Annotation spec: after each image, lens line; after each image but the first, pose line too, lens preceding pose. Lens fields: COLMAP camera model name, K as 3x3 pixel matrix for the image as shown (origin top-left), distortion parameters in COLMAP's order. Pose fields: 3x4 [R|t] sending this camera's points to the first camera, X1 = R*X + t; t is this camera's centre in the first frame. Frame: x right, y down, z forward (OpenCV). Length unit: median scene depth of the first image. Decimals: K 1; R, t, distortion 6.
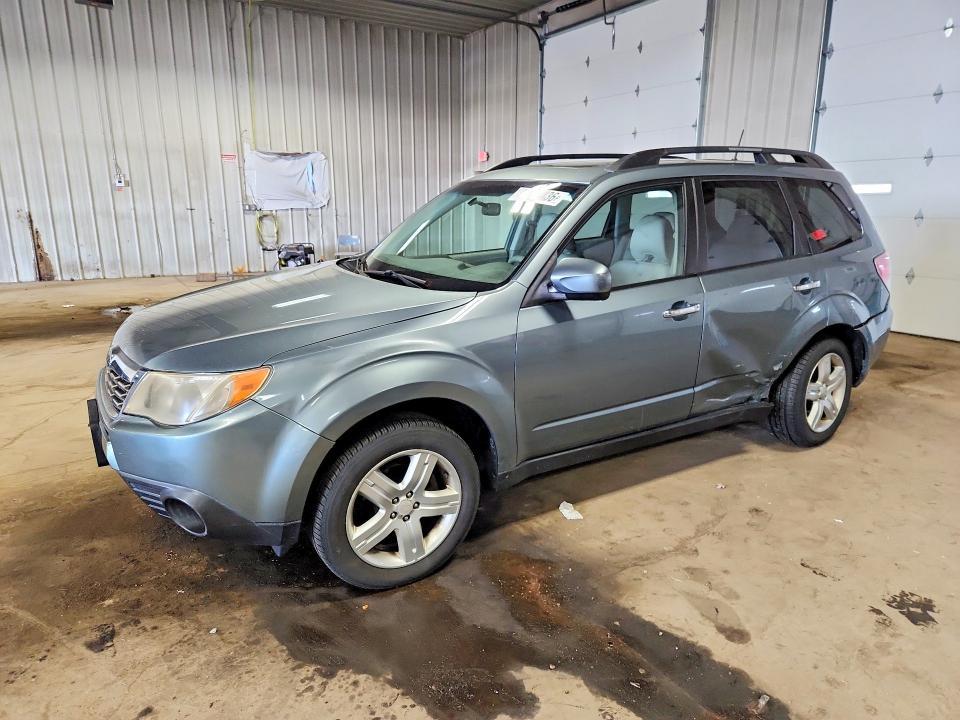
lens RADIAL K [[656.1, 0, 489.8], [0, 656.1, 361.6], [0, 0, 1]] dist [0.034398, -0.004447]
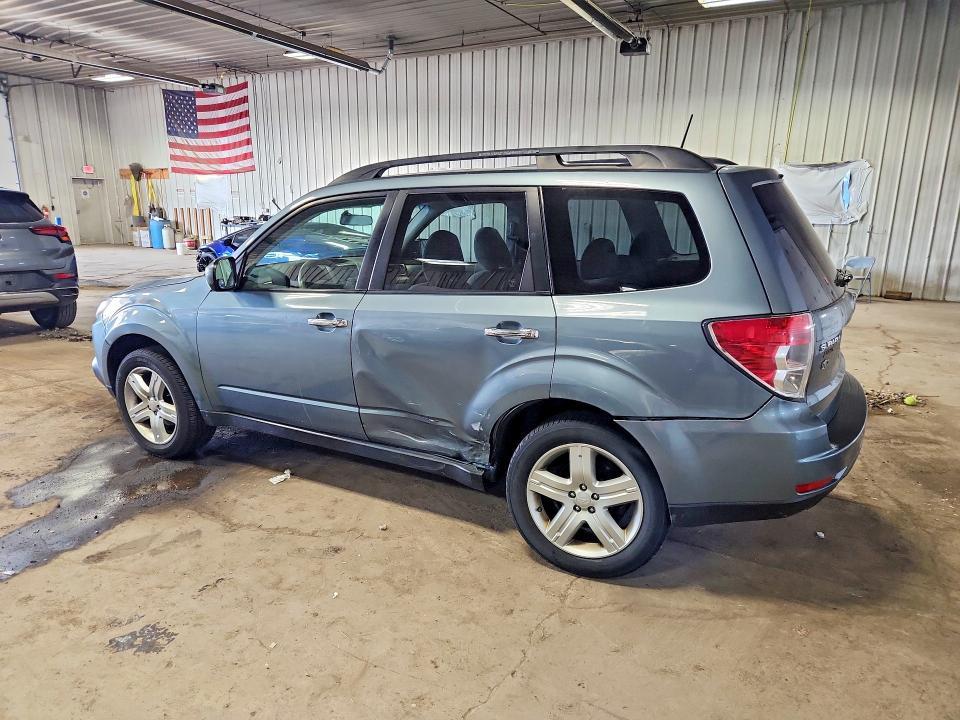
lens RADIAL K [[656.1, 0, 489.8], [0, 656.1, 361.6], [0, 0, 1]] dist [0.034398, -0.004447]
pose [[0.472198, 0.199846, -0.858540, 1.024869], [-0.218979, 0.970025, 0.105358, -0.142732], [0.853860, 0.138253, 0.501806, 0.570180]]
